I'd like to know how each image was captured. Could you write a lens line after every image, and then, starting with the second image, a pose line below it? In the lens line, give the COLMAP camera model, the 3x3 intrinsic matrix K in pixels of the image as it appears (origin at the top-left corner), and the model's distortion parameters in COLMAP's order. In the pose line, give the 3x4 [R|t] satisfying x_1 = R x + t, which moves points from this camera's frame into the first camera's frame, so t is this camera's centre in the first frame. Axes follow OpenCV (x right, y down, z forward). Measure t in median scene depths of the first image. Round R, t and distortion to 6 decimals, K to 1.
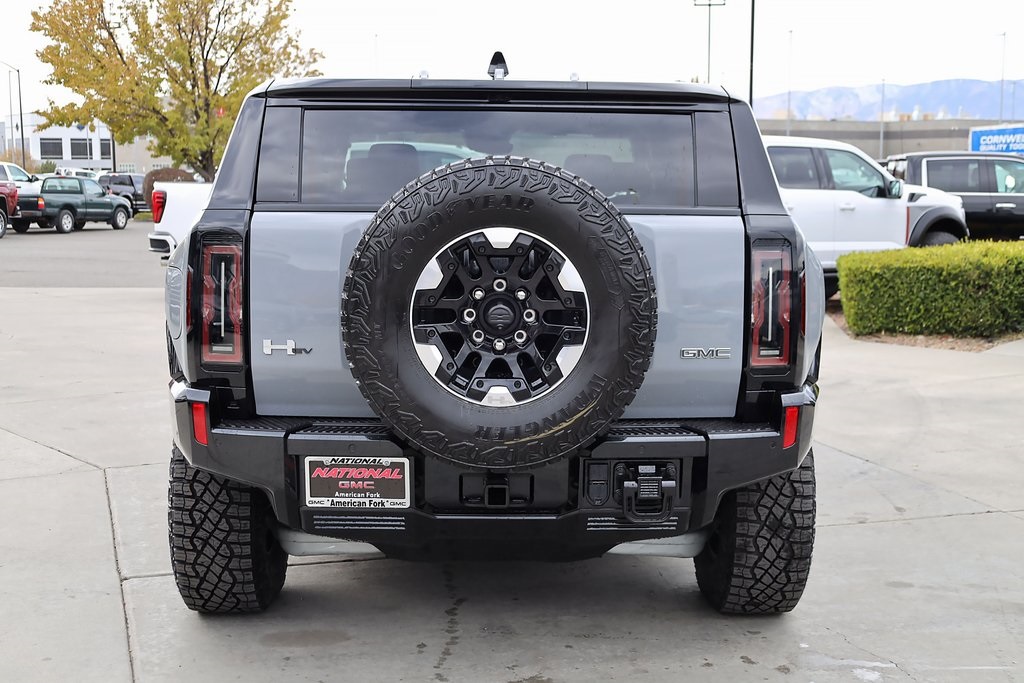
lens RADIAL K [[1388.0, 0, 513.9], [0, 1388.0, 341.0], [0, 0, 1]] dist [-0.006594, 0.050448]
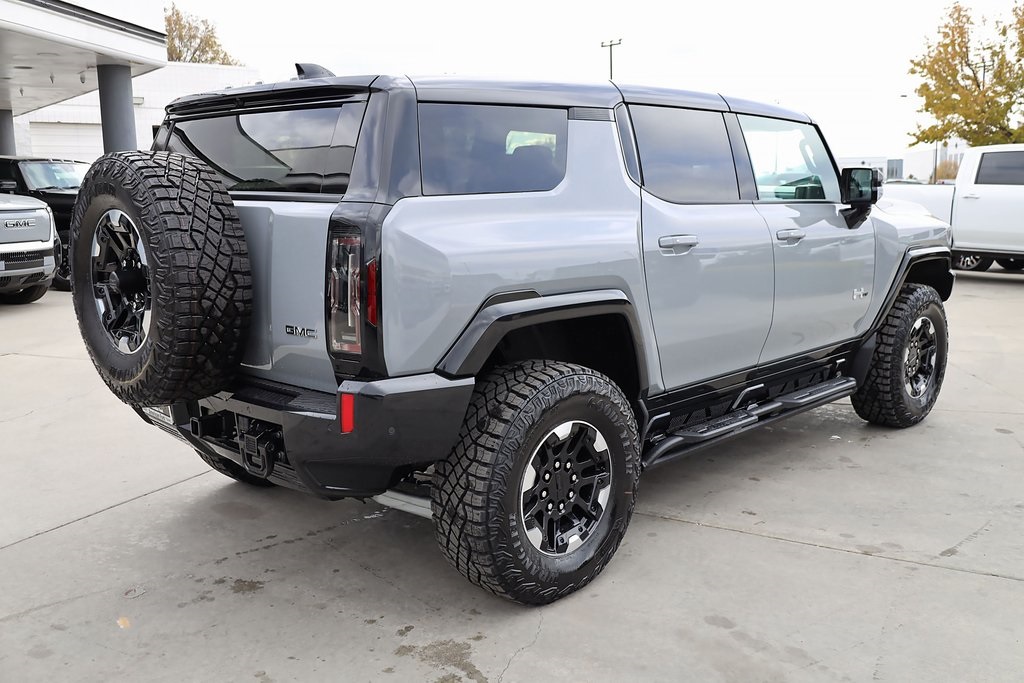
lens RADIAL K [[948.1, 0, 497.7], [0, 948.1, 343.8], [0, 0, 1]] dist [-0.020964, 0.012448]
pose [[0.681174, 0.114256, -0.723151, 0.702294], [-0.077026, 0.993450, 0.084407, -0.050360], [0.728058, -0.001794, 0.685513, 0.558092]]
